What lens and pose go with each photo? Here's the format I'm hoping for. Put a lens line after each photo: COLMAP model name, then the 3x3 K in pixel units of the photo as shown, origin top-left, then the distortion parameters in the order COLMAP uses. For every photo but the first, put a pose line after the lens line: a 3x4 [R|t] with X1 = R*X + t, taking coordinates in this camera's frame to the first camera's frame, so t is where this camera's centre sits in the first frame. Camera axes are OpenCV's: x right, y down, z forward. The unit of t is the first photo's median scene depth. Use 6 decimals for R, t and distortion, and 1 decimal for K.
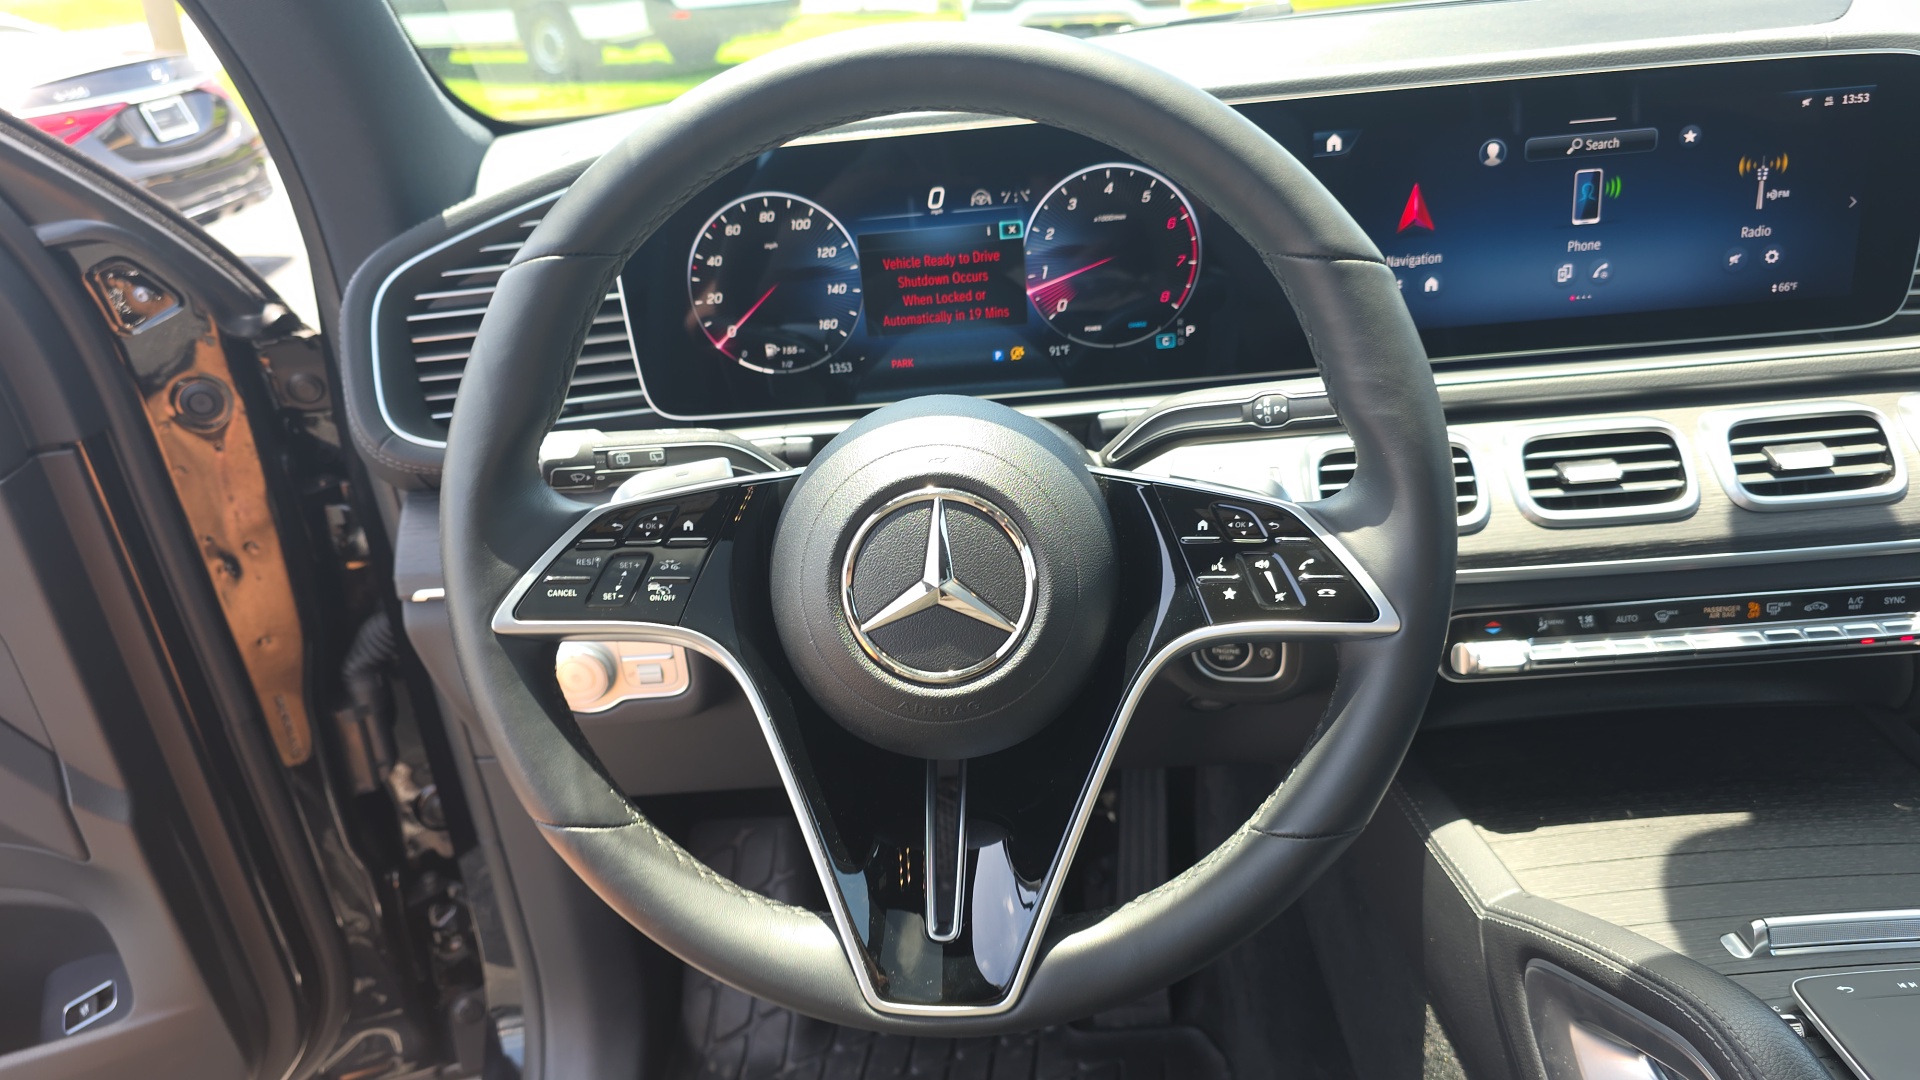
lens RADIAL K [[1306.3, 0, 953.7], [0, 1306.3, 564.6], [0, 0, 1]] dist [0.057430, -0.076547]
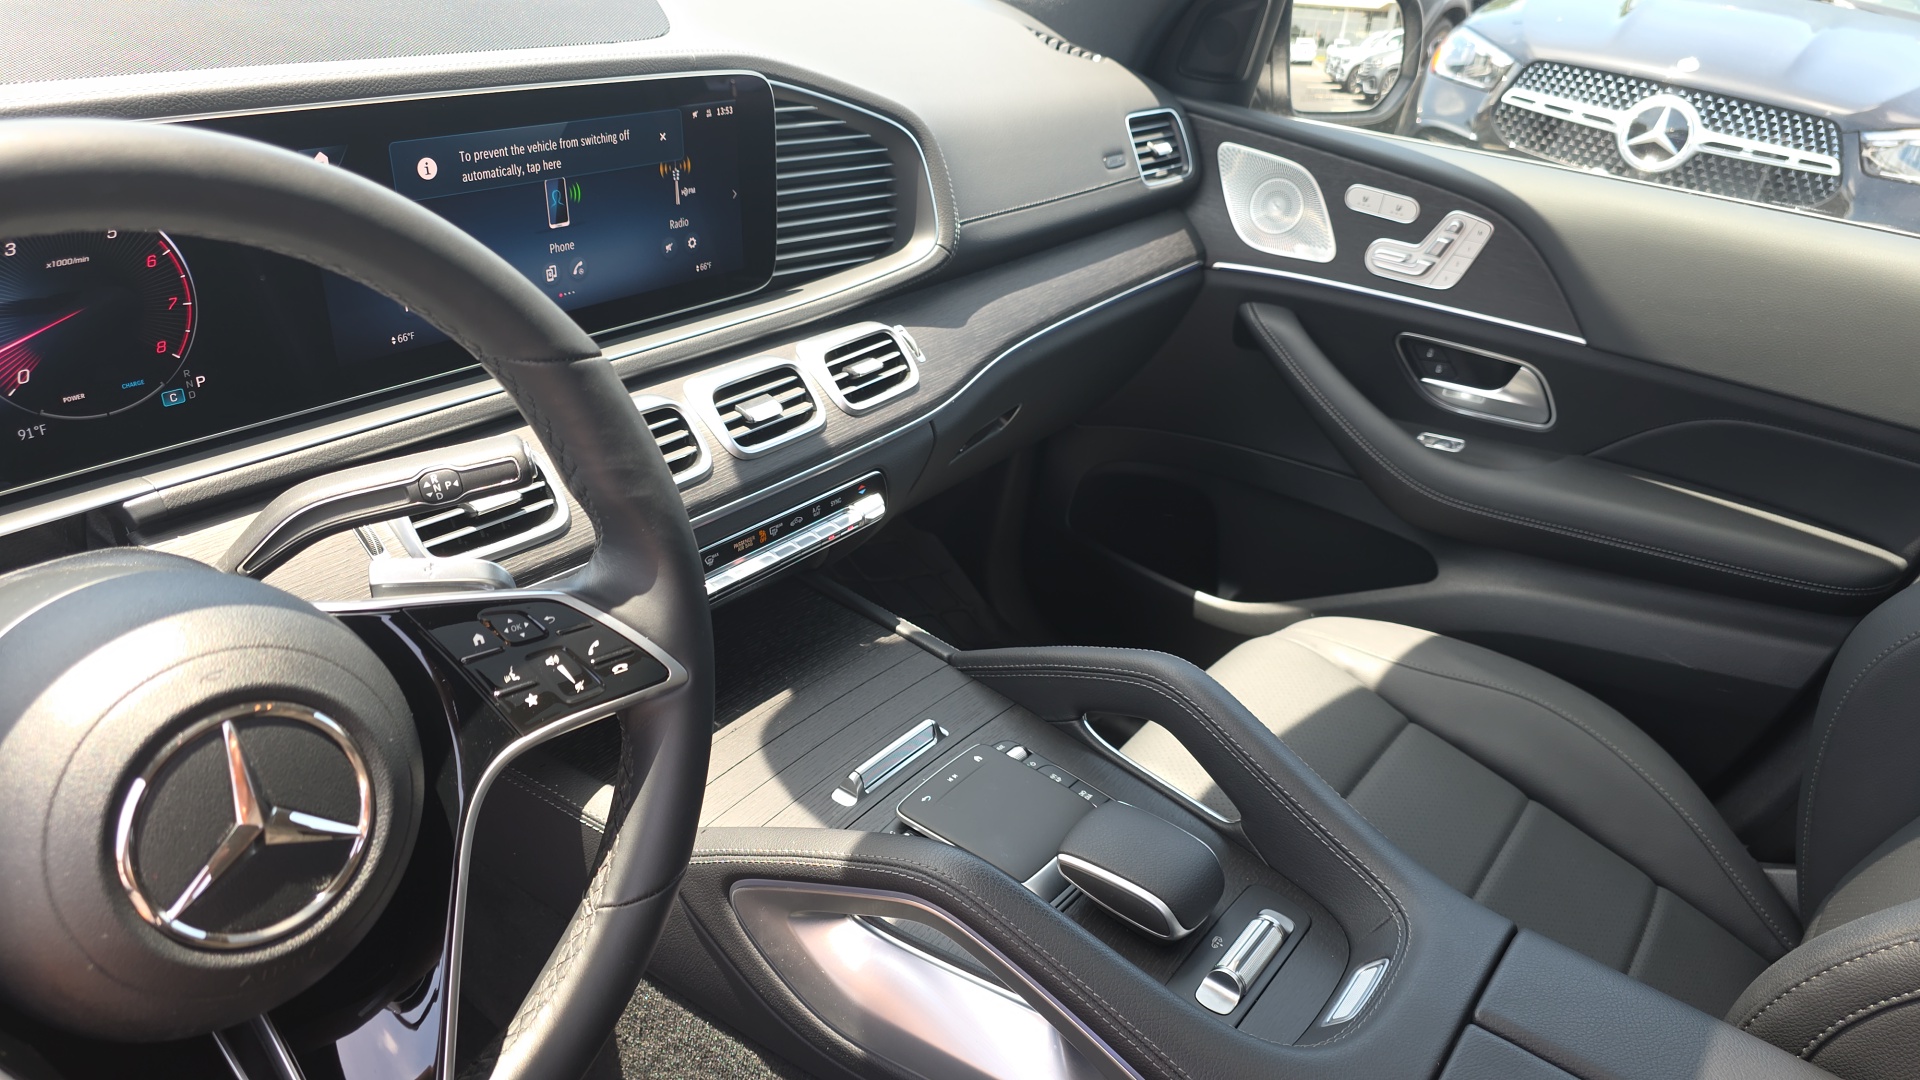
lens RADIAL K [[1300.8, 0, 955.5], [0, 1300.8, 539.3], [0, 0, 1]] dist [0.046083, -0.052945]
pose [[0.578475, -0.262177, 0.772419, -0.228905], [0.190770, 0.964162, 0.184389, -0.147750], [-0.793079, 0.040690, 0.607758, 0.101696]]
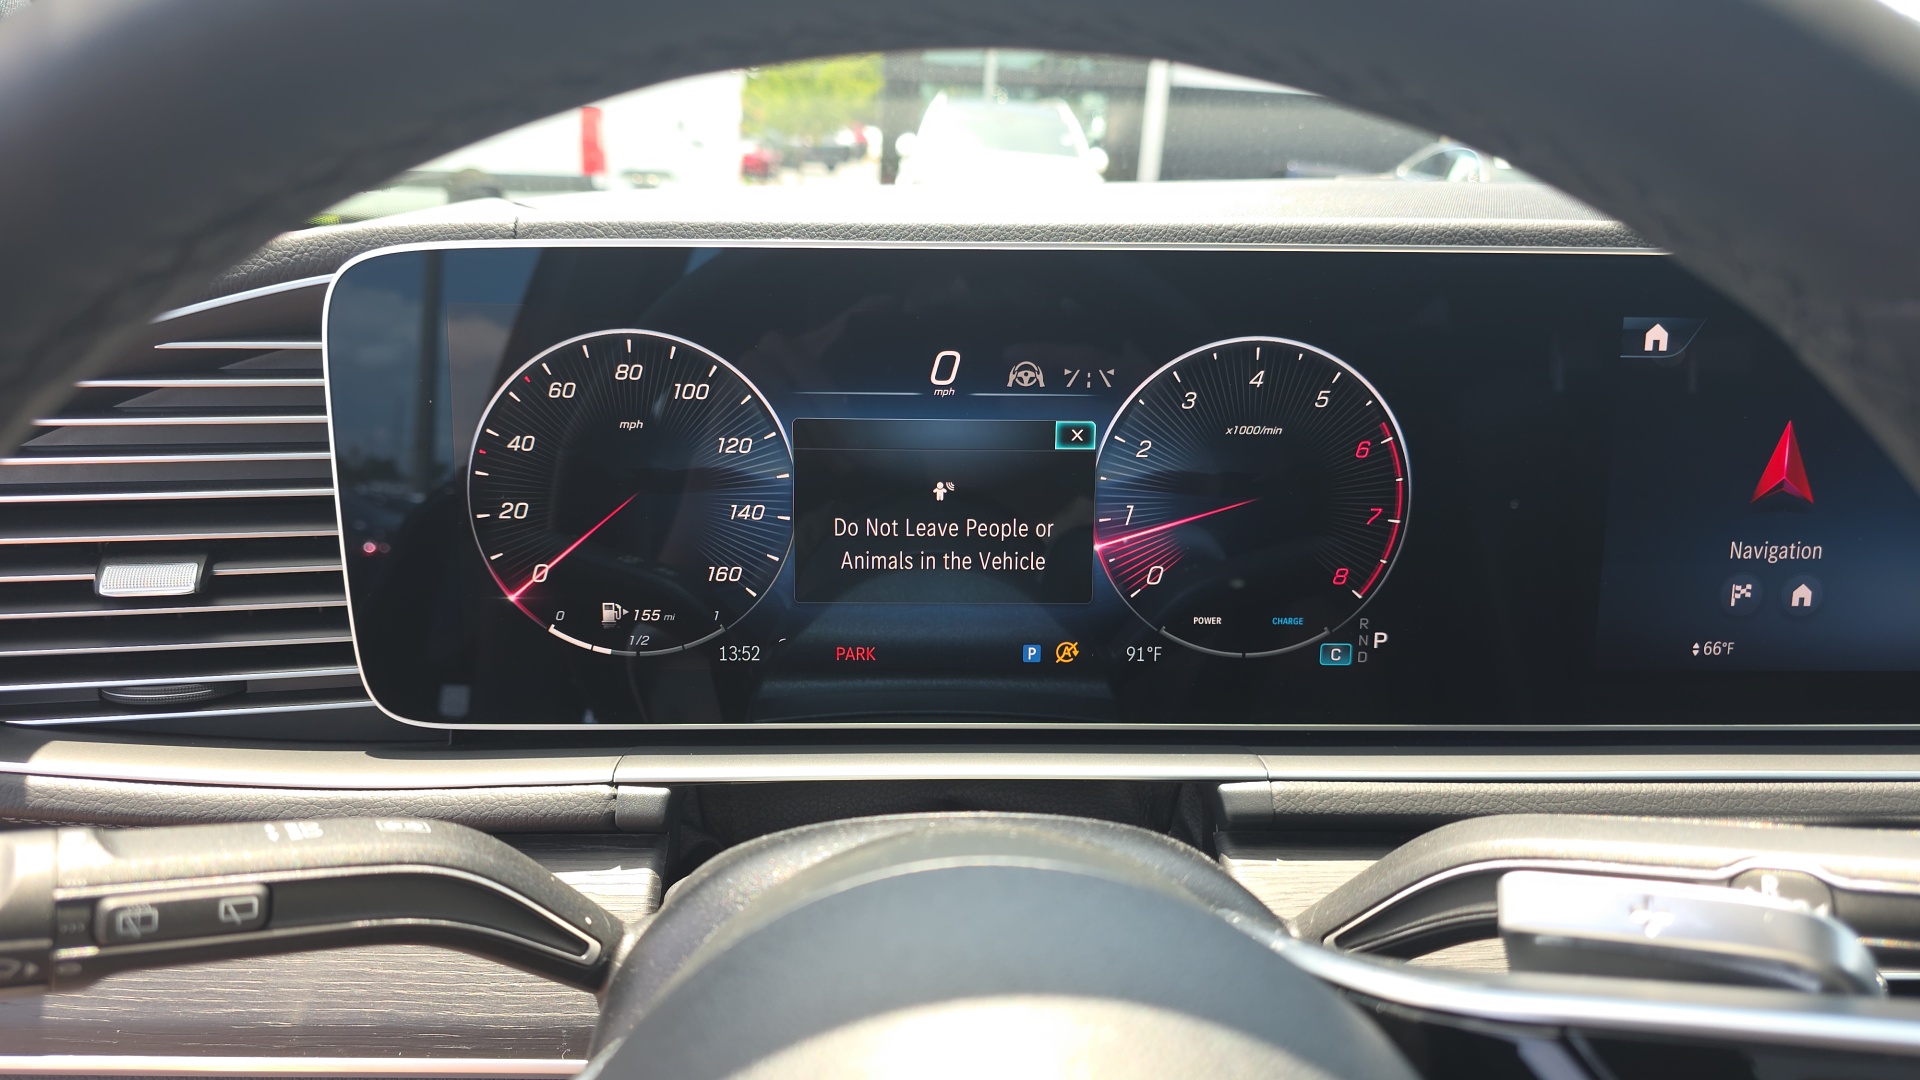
lens RADIAL K [[1311.3, 0, 958.4], [0, 1311.3, 545.8], [0, 0, 1]] dist [0.067689, -0.110858]
pose [[0.993936, 0.081820, 0.073466, -0.042565], [-0.067977, 0.982333, -0.174360, -0.111632], [-0.086434, 0.168309, 0.981938, 0.476919]]
